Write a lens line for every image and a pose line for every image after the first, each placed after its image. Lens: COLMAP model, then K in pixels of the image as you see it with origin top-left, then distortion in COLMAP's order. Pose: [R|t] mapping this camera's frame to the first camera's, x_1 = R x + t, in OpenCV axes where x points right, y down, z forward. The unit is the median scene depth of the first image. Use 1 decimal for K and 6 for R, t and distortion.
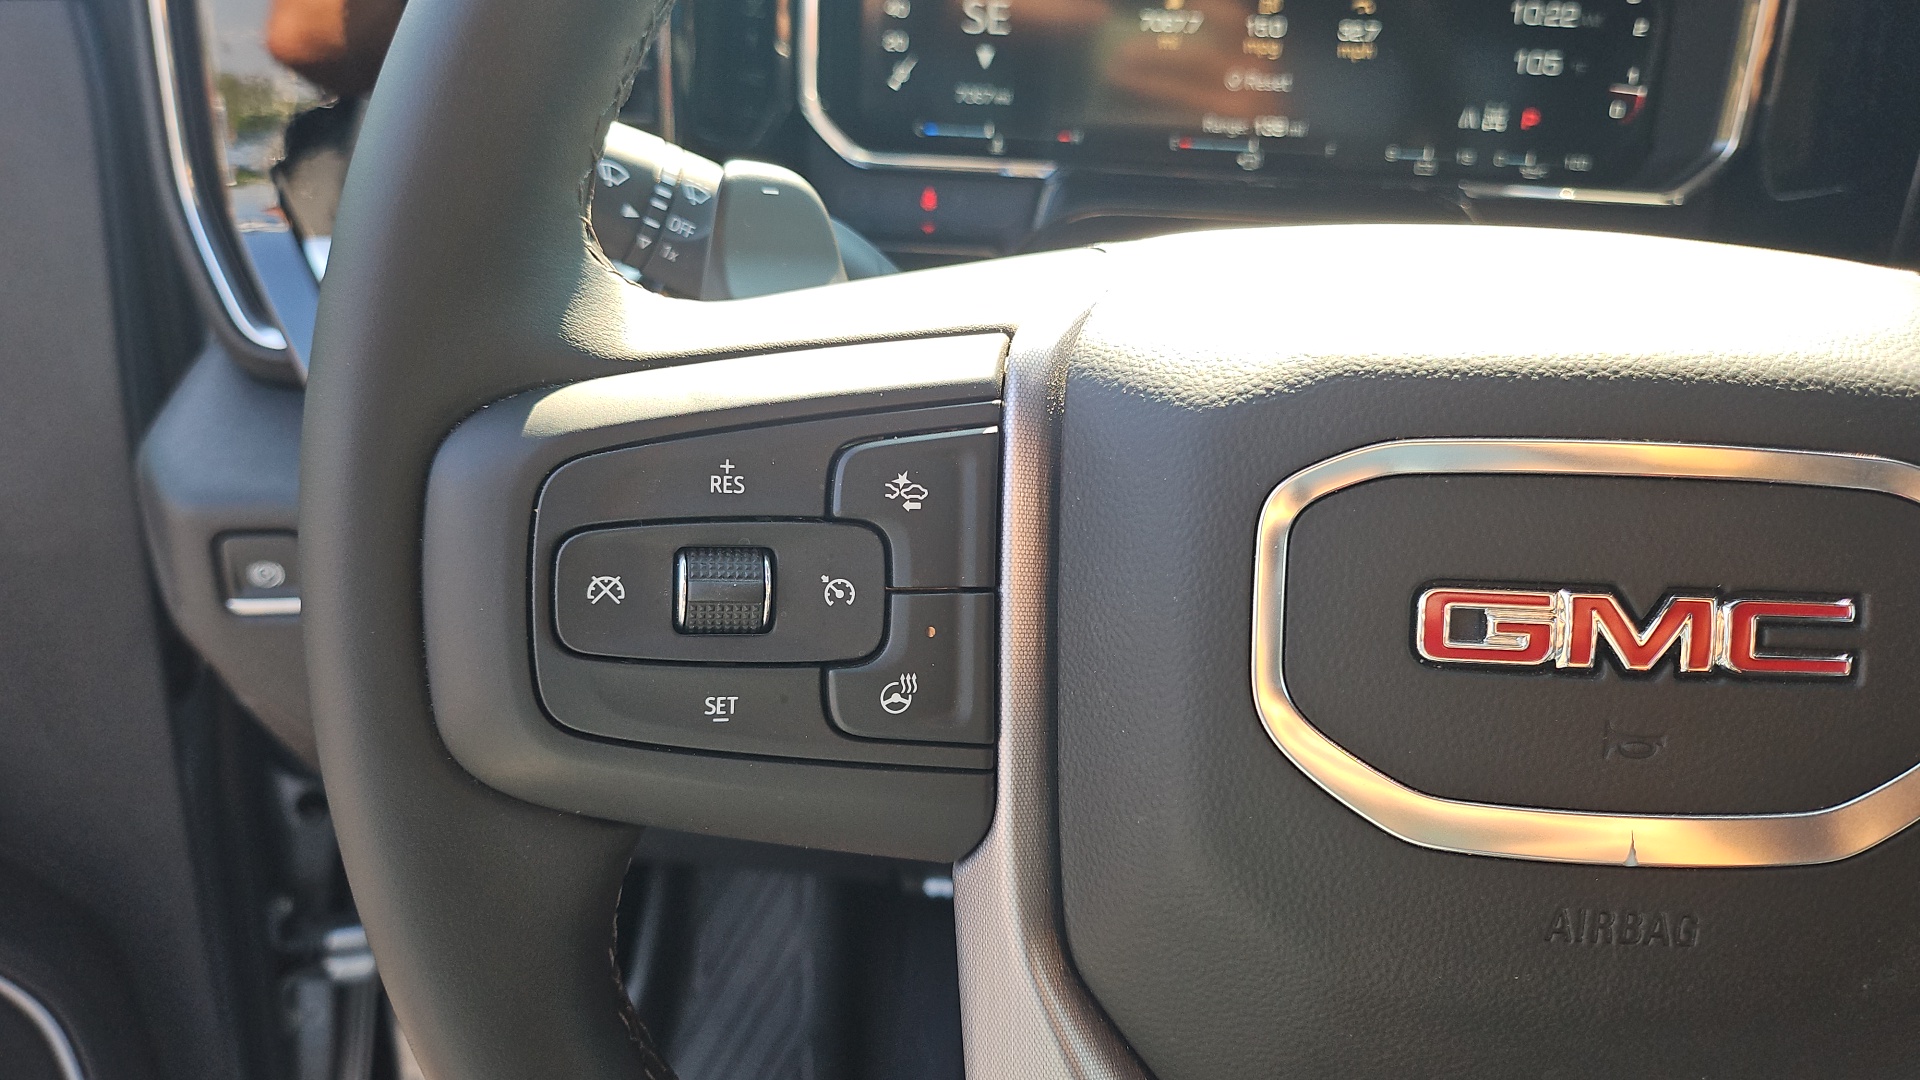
lens RADIAL K [[1340.6, 0, 987.8], [0, 1340.6, 515.1], [0, 0, 1]] dist [0.050214, -0.061735]
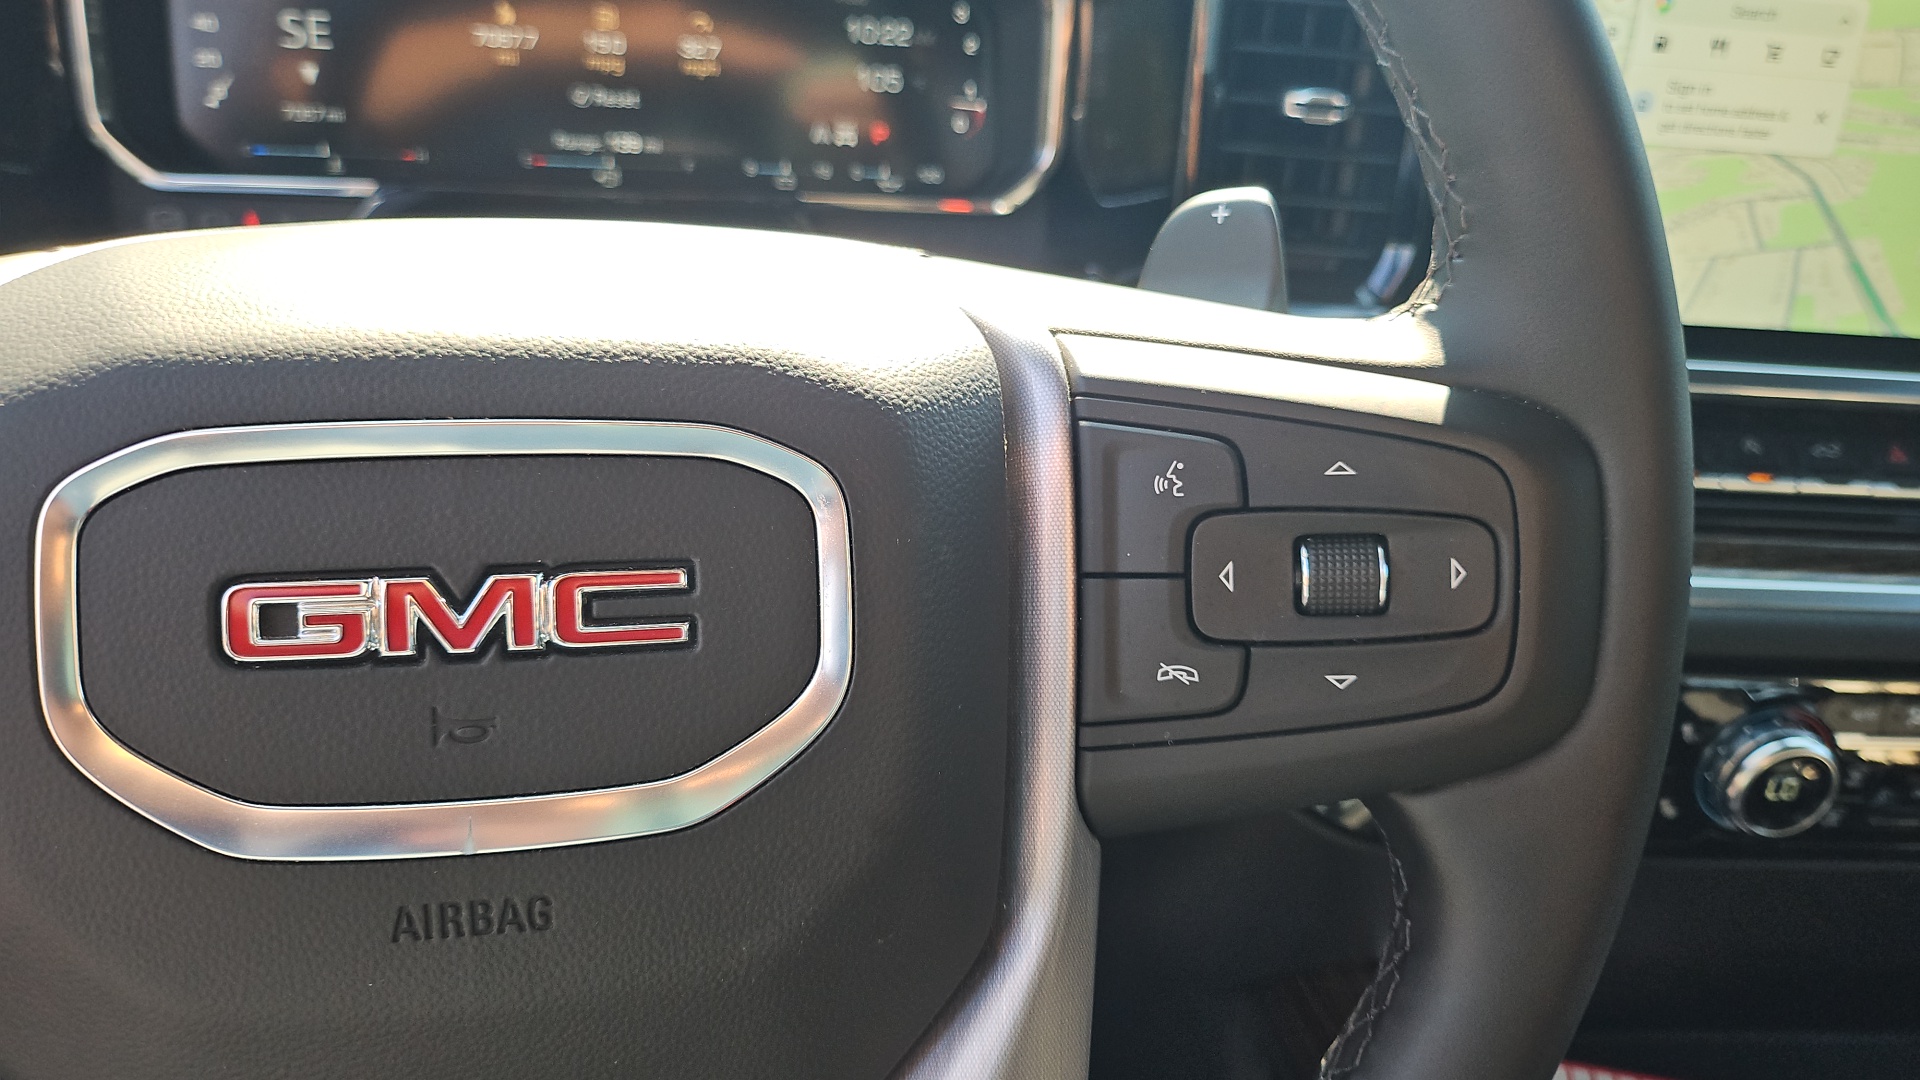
lens RADIAL K [[1340.6, 0, 946.3], [0, 1340.6, 514.7], [0, 0, 1]] dist [0.050214, -0.061735]
pose [[0.983374, -0.062560, 0.170473, 0.649140], [0.067324, 0.997482, -0.022303, 0.058866], [-0.168649, 0.033410, 0.985110, -0.024473]]
